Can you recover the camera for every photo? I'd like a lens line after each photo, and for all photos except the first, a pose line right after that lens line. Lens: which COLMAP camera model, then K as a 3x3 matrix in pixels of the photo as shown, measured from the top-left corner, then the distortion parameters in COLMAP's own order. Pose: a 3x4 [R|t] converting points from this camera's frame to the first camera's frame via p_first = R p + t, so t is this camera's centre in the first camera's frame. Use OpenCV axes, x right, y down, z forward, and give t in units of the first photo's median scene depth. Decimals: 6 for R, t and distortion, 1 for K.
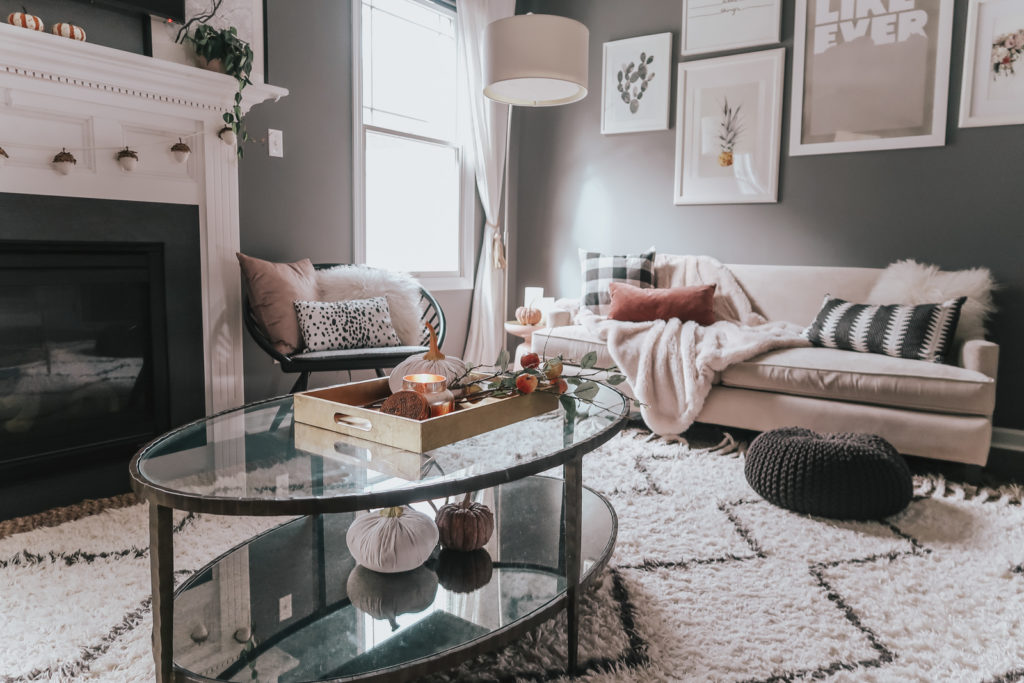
lens RADIAL K [[745.7, 0, 512.0], [0, 745.7, 341.5], [0, 0, 1]] dist [-0.002209, -0.000941]
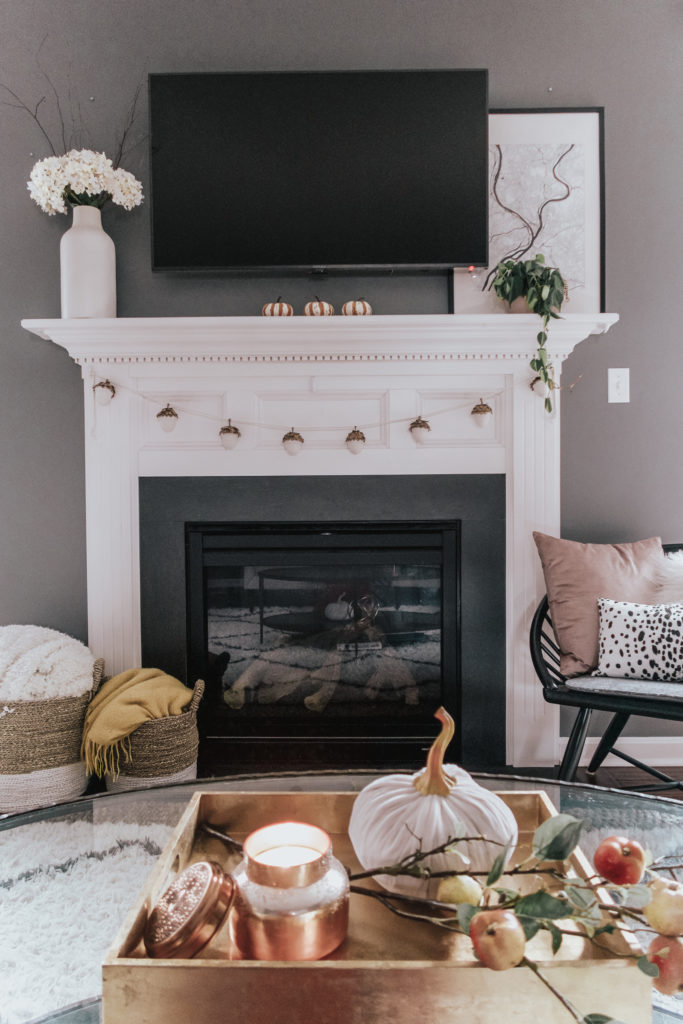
lens RADIAL K [[745.7, 0, 341.5], [0, 745.7, 512.0], [0, 0, 1]] dist [-0.002209, -0.000941]
pose [[0.546975, -0.014538, -0.837023, 0.176459], [-0.085763, 0.993615, -0.073302, -0.065216], [0.832745, 0.111880, 0.542236, 0.406655]]
